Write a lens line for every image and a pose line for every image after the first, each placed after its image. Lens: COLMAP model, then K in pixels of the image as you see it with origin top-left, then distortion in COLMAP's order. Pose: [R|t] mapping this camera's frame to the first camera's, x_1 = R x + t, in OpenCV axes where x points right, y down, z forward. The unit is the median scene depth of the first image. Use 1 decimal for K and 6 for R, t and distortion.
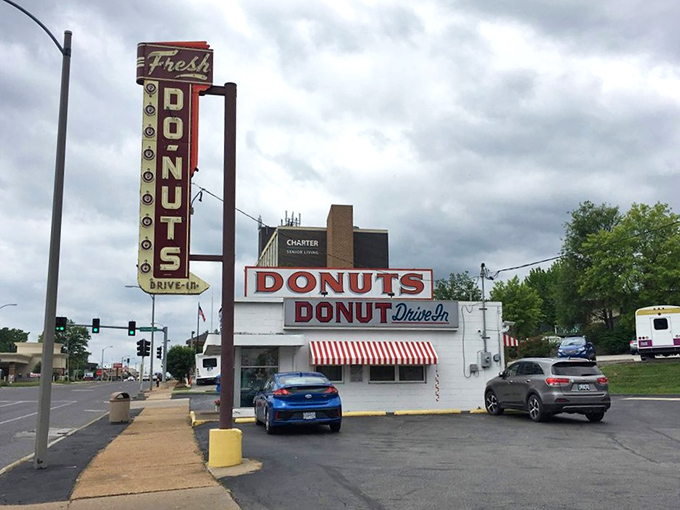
lens RADIAL K [[627.4, 0, 340.0], [0, 627.4, 255.0], [0, 0, 1]] dist [0.053425, -0.002467]
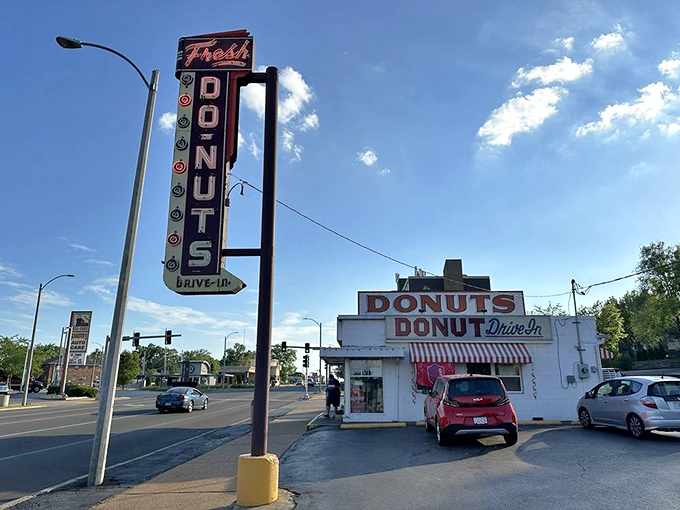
lens RADIAL K [[430.7, 0, 339.3], [0, 430.7, 270.4], [0, 0, 1]] dist [0.034290, -0.002064]
pose [[0.966509, -0.055287, -0.250607, 0.069106], [0.039798, 0.996995, -0.066460, 0.074140], [0.253528, 0.054260, 0.965805, 0.438906]]
